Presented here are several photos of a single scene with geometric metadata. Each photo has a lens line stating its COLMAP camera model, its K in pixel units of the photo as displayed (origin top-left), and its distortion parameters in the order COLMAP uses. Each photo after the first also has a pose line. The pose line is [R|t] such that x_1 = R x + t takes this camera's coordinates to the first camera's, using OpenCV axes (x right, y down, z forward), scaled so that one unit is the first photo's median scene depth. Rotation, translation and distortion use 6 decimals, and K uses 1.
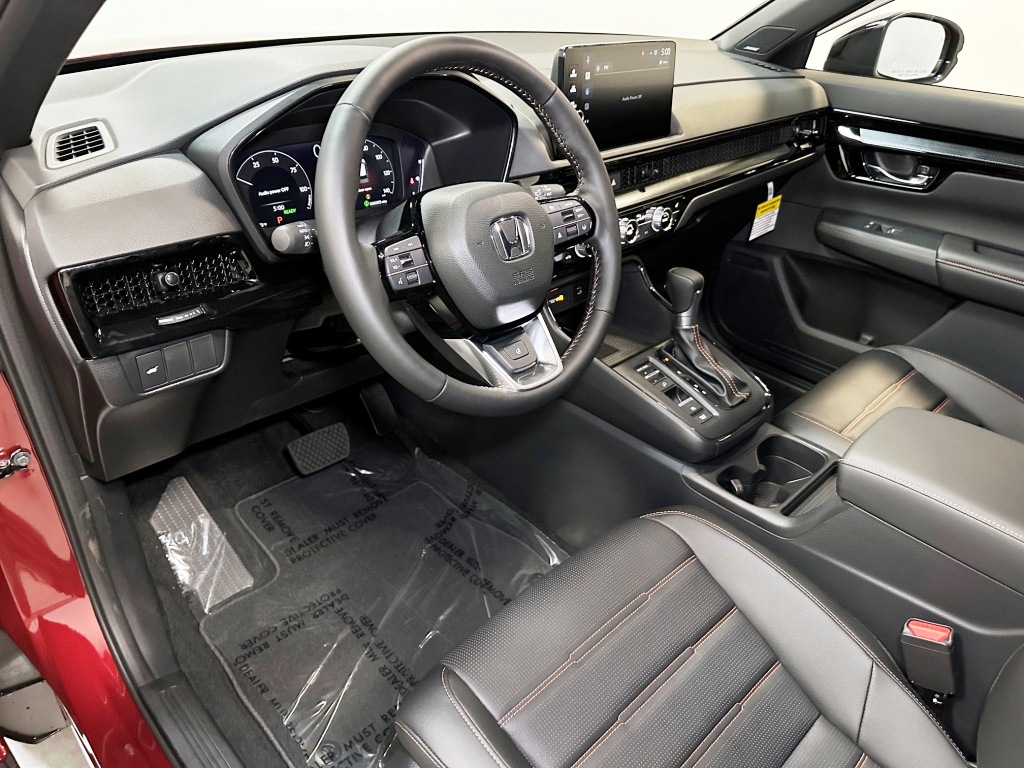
lens RADIAL K [[727.9, 0, 512.0], [0, 727.9, 384.0], [0, 0, 1]] dist [0.004044, -0.030806]
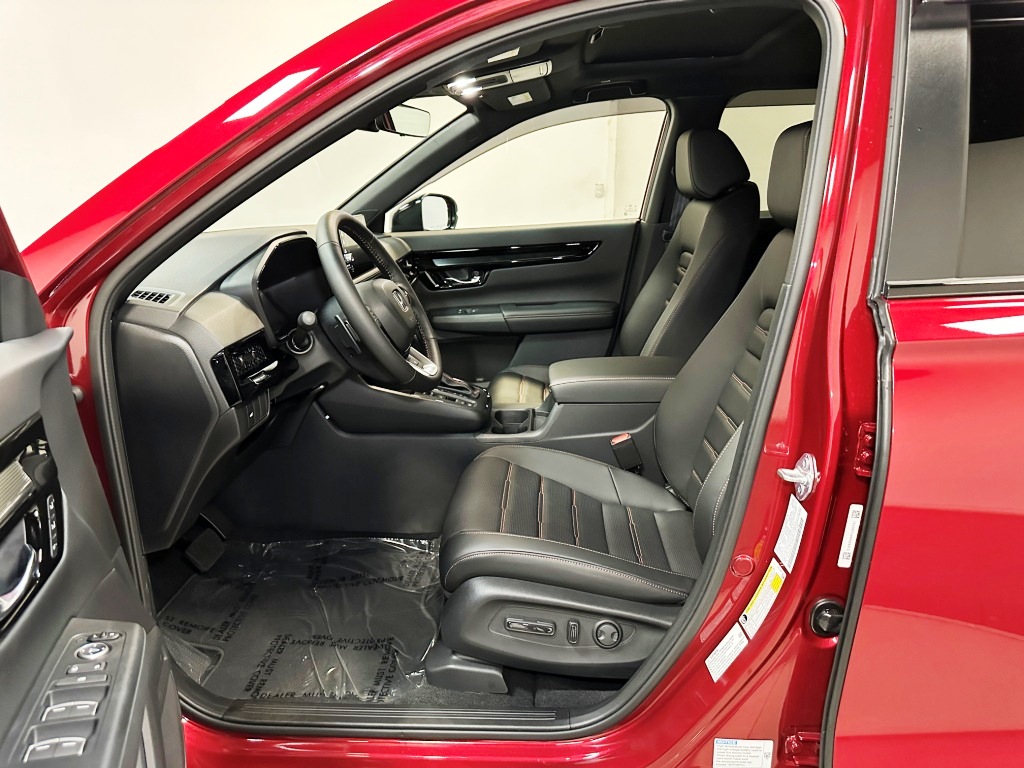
lens RADIAL K [[727.9, 0, 512.0], [0, 727.9, 384.0], [0, 0, 1]] dist [0.004044, -0.030806]
pose [[0.730553, -0.258271, 0.632130, -0.534654], [0.412101, 0.904886, -0.106553, 0.162445], [-0.544486, 0.338344, 0.767501, -0.281194]]
